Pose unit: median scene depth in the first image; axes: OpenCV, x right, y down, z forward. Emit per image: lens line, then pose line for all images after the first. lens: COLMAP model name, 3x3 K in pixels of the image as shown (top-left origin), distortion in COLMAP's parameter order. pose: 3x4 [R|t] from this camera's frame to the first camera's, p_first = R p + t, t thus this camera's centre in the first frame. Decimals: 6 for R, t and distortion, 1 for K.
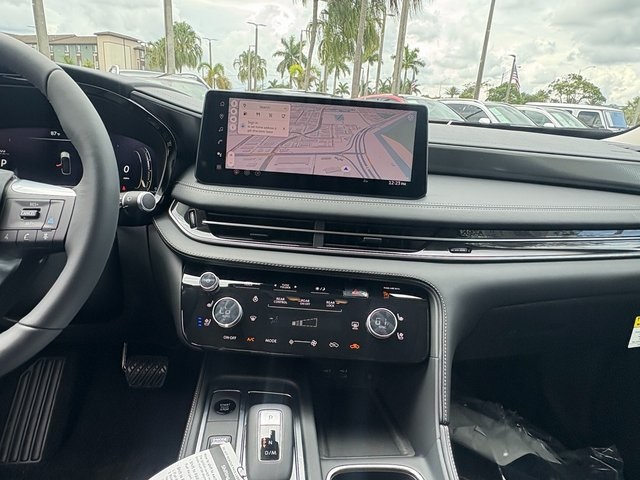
lens RADIAL K [[407.4, 0, 303.9], [0, 407.4, 238.9], [0, 0, 1]] dist [-0.001319, 0.003476]
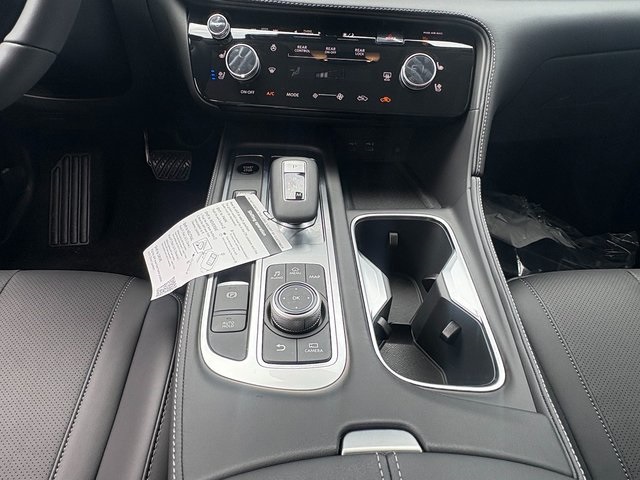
lens RADIAL K [[407.4, 0, 303.9], [0, 407.4, 238.9], [0, 0, 1]] dist [-0.001319, 0.003476]
pose [[0.998491, 0.000165, -0.054911, -0.006053], [0.021841, 0.916297, 0.399904, 0.180193], [0.050381, -0.400500, 0.914911, 0.042628]]
